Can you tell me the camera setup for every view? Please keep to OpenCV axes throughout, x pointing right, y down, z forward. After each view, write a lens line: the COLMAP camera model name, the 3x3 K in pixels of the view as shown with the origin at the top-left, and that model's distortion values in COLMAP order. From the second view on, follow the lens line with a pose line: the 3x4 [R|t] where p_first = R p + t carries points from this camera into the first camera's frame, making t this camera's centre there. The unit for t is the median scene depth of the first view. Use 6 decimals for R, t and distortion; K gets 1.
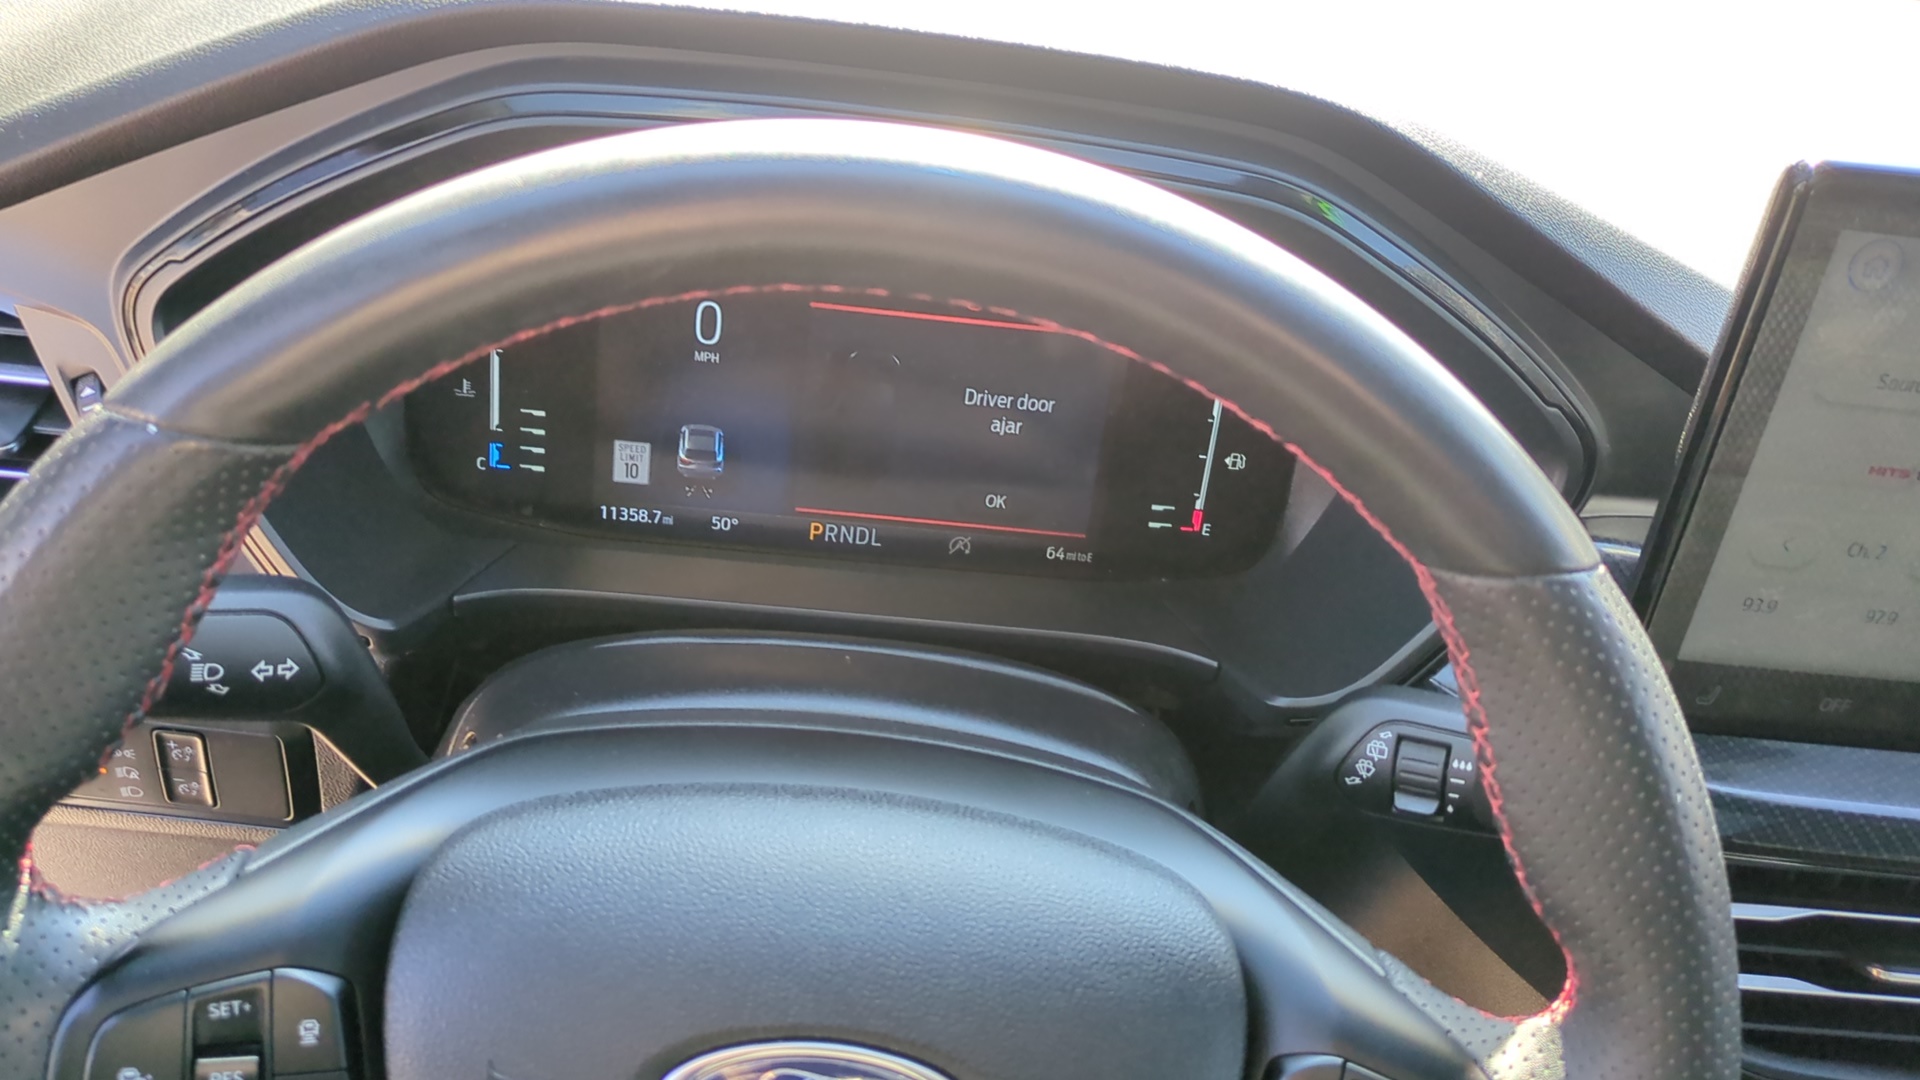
lens RADIAL K [[1646.1, 0, 971.3], [0, 1646.1, 548.5], [0, 0, 1]] dist [0.056396, -0.054919]
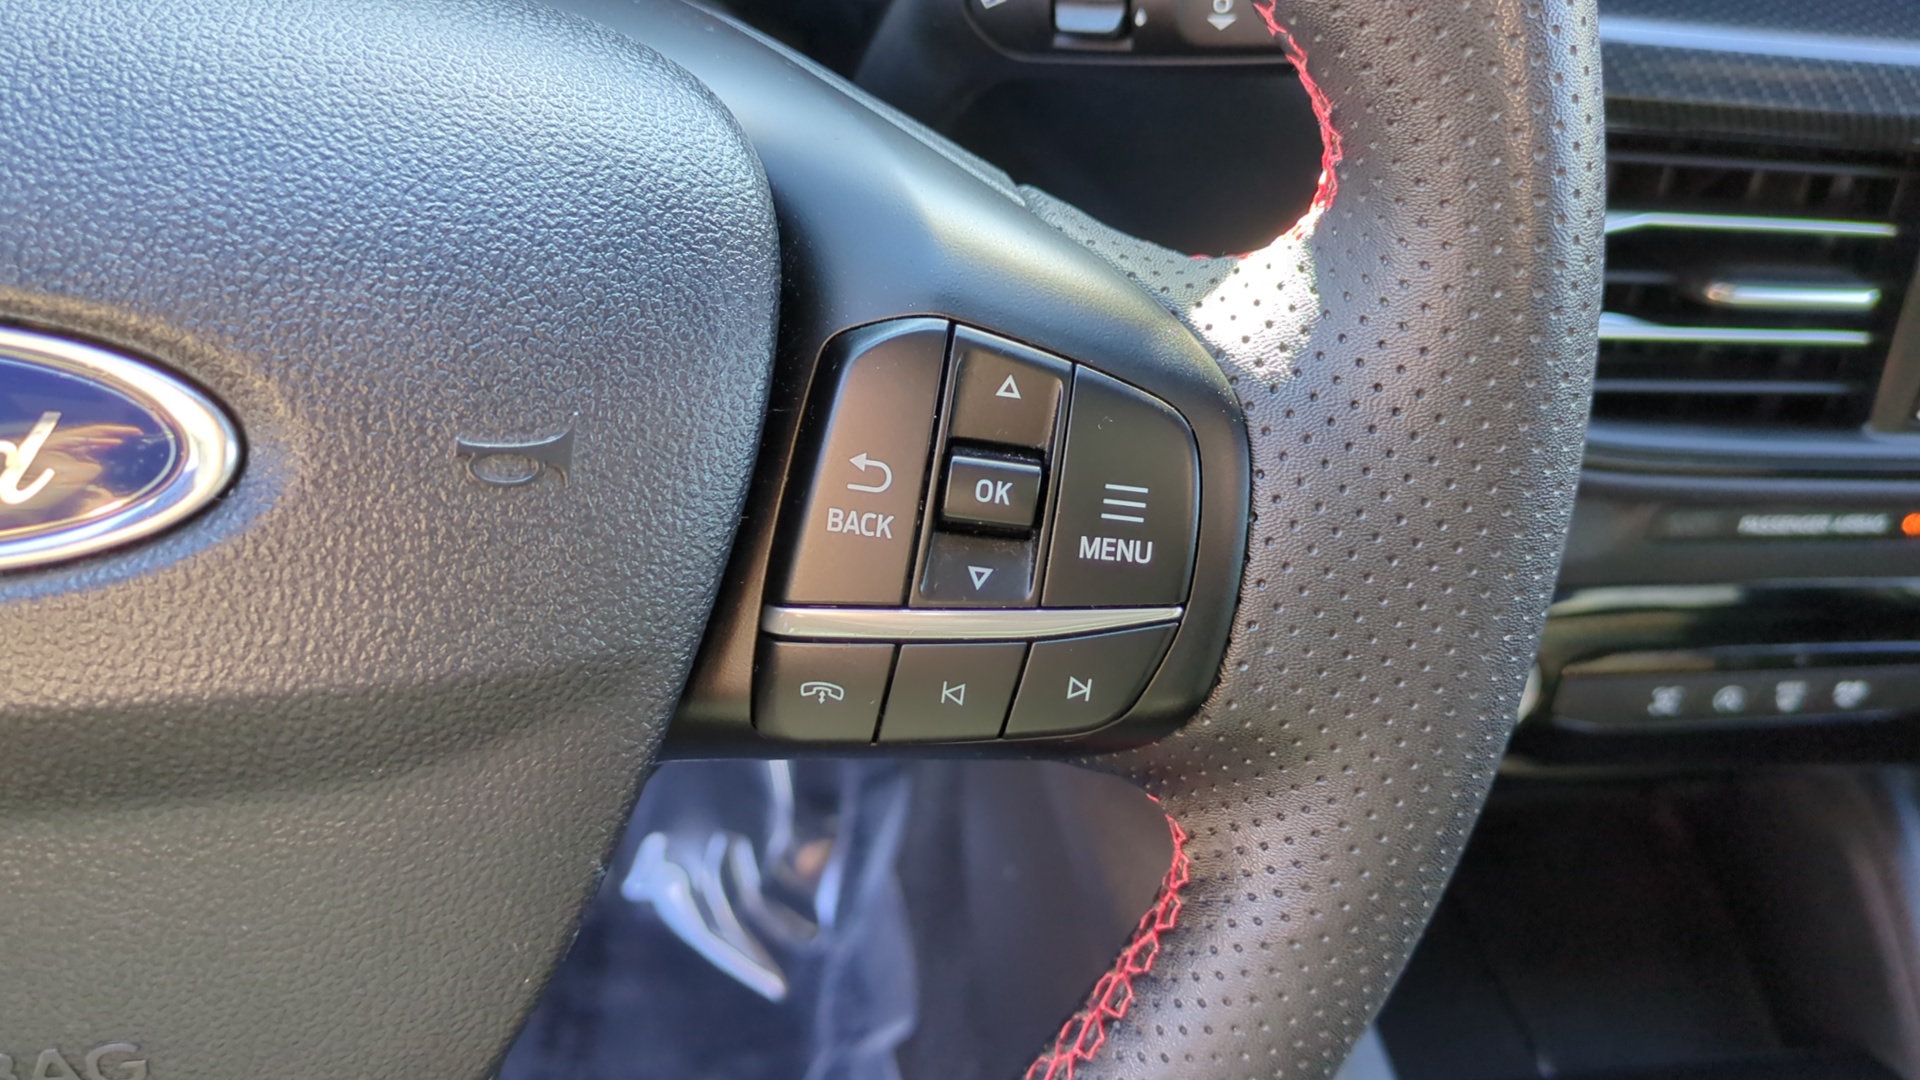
lens RADIAL K [[1646.1, 0, 971.3], [0, 1646.1, 548.5], [0, 0, 1]] dist [0.056396, -0.054919]
pose [[0.986510, -0.091981, 0.135417, 0.092341], [0.062854, 0.976640, 0.205482, 0.168074], [-0.151154, -0.194199, 0.969247, 0.271753]]
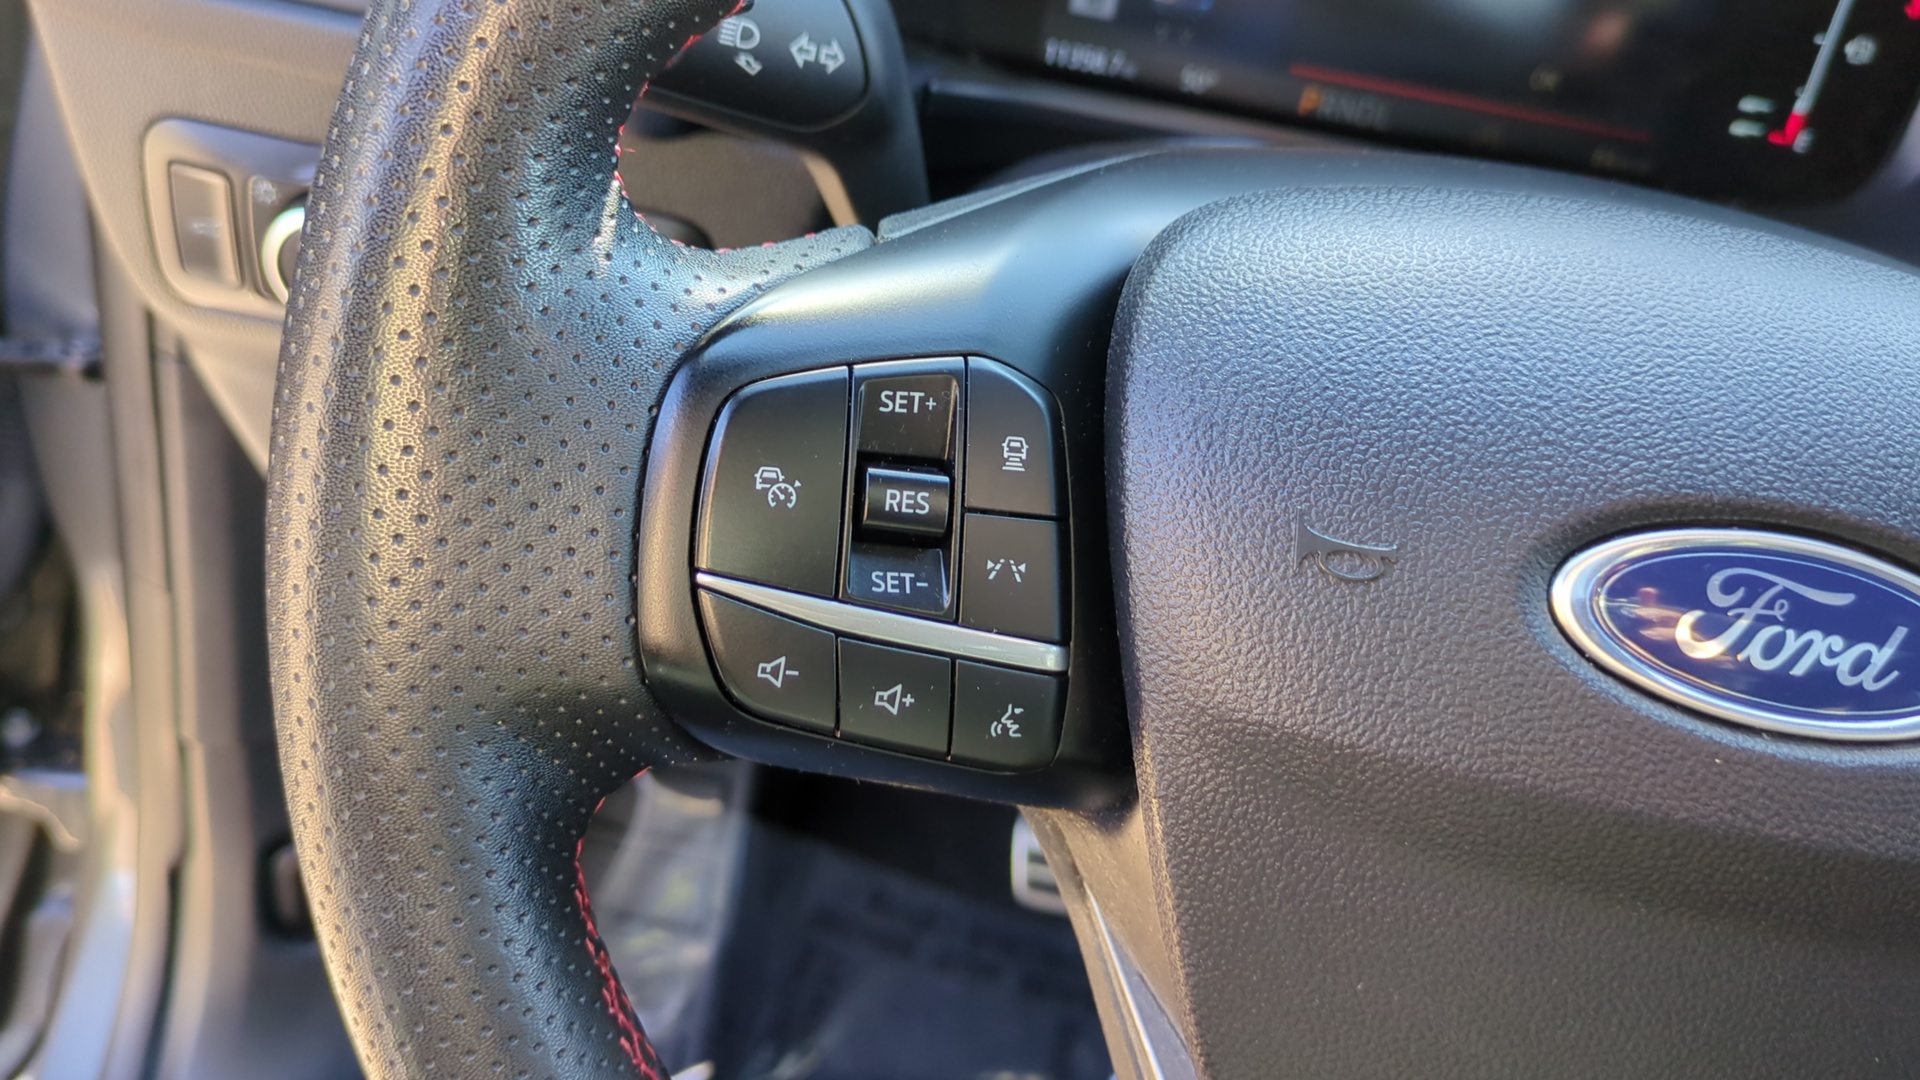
lens RADIAL K [[1646.1, 0, 971.3], [0, 1646.1, 548.5], [0, 0, 1]] dist [0.056396, -0.054919]
pose [[0.996604, 0.081192, -0.013750, -0.236175], [-0.080077, 0.994456, 0.068156, 0.166929], [0.019207, -0.066823, 0.997580, 0.201487]]
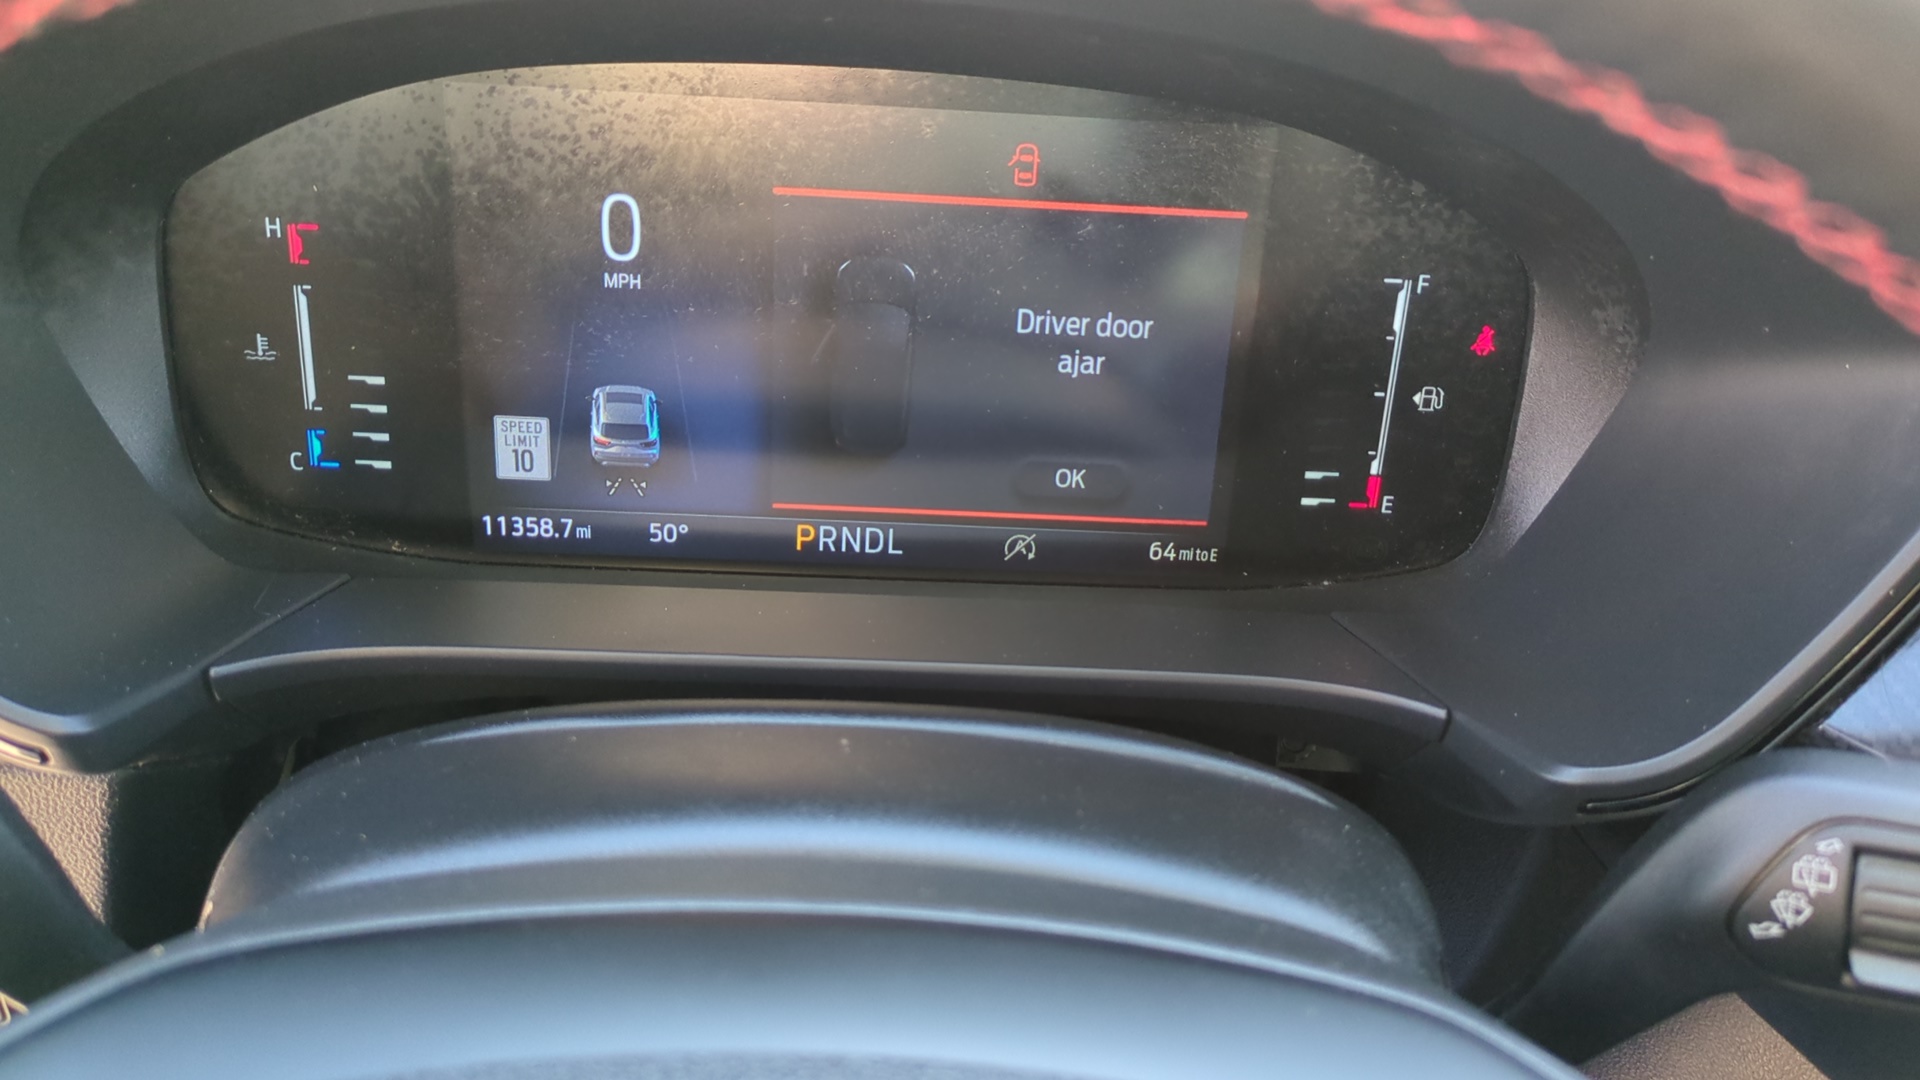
lens RADIAL K [[1657.7, 0, 975.2], [0, 1657.7, 545.8], [0, 0, 1]] dist [0.040066, -0.017410]
pose [[0.998311, -0.052163, -0.025590, -0.008187], [0.051888, 0.998589, -0.011288, 0.004405], [0.026143, 0.009941, 0.999609, 0.339709]]
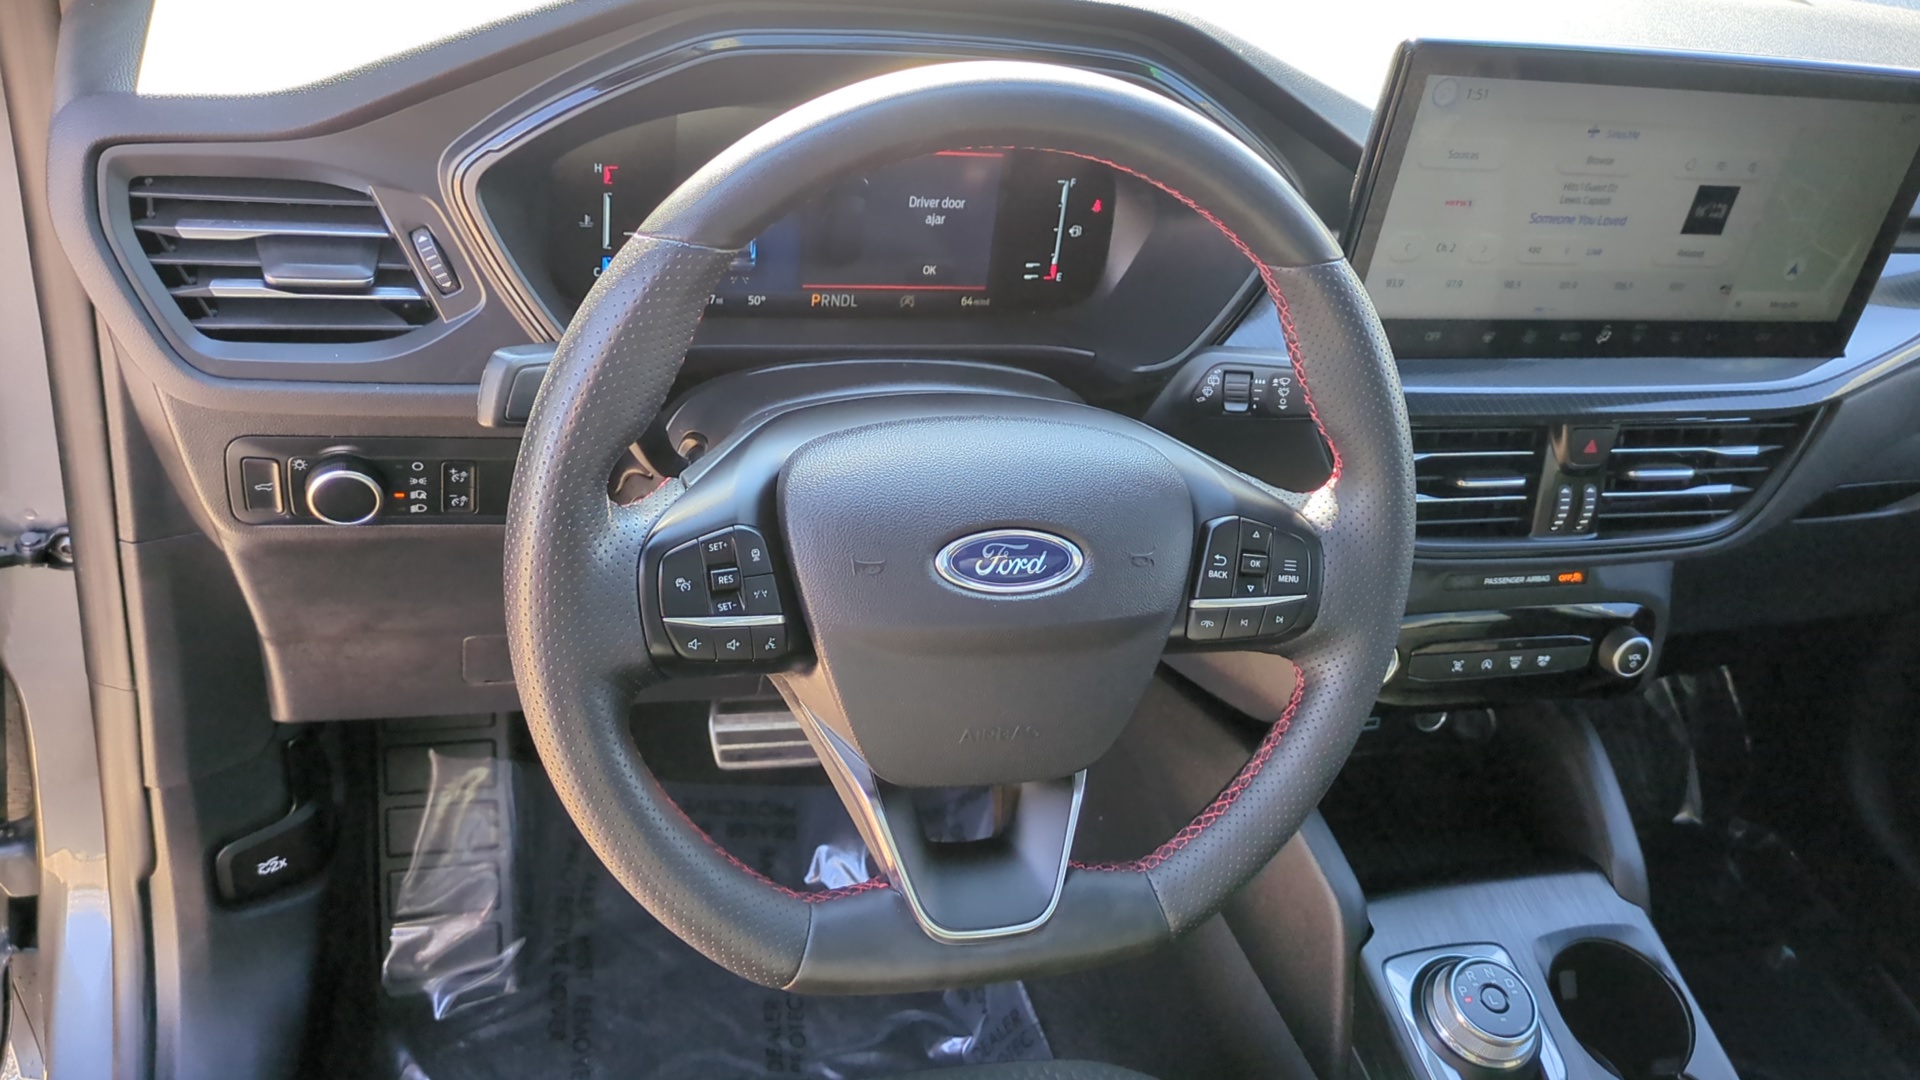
lens RADIAL K [[1646.1, 0, 971.3], [0, 1646.1, 548.5], [0, 0, 1]] dist [0.056396, -0.054919]
pose [[0.963894, -0.125154, 0.235044, -0.355697], [0.096618, 0.986891, 0.129269, 0.034141], [-0.248141, -0.101892, 0.963350, -0.540312]]
